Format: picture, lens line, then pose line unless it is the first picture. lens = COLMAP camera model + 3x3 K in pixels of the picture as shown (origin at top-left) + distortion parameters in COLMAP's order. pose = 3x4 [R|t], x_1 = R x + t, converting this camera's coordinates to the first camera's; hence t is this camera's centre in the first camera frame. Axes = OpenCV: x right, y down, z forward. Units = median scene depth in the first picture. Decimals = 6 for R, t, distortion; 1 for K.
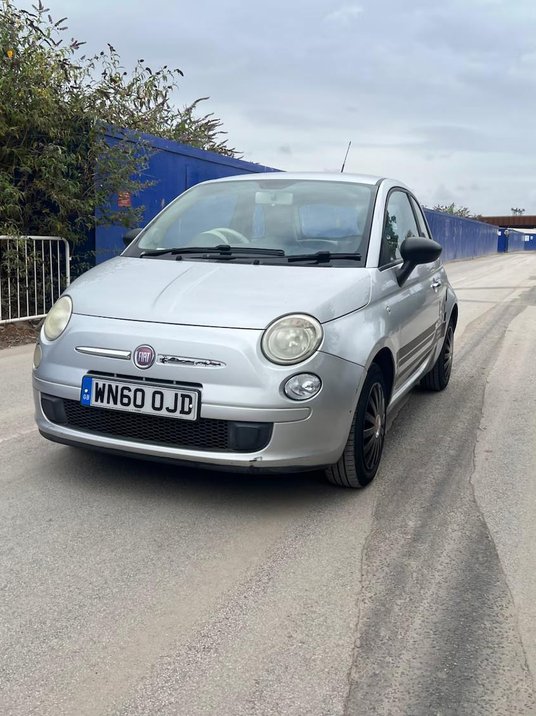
lens RADIAL K [[759.9, 0, 268.0], [0, 759.9, 358.0], [0, 0, 1]] dist [0.004780, -0.000506]
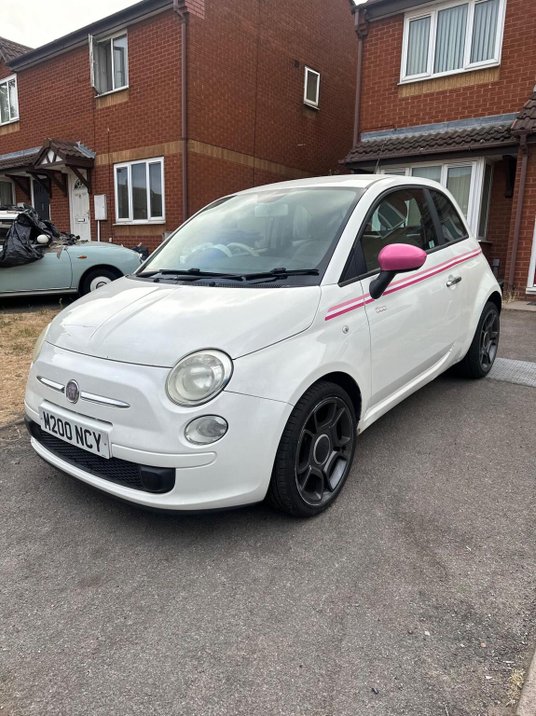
lens RADIAL K [[553.9, 0, 268.0], [0, 553.9, 358.0], [0, 0, 1]] dist [-0.000460, -0.000215]
pose [[0.959189, 0.003819, -0.282740, 0.299356], [0.023318, 0.995435, 0.092553, -0.108099], [0.281803, -0.095369, 0.954721, 0.365738]]
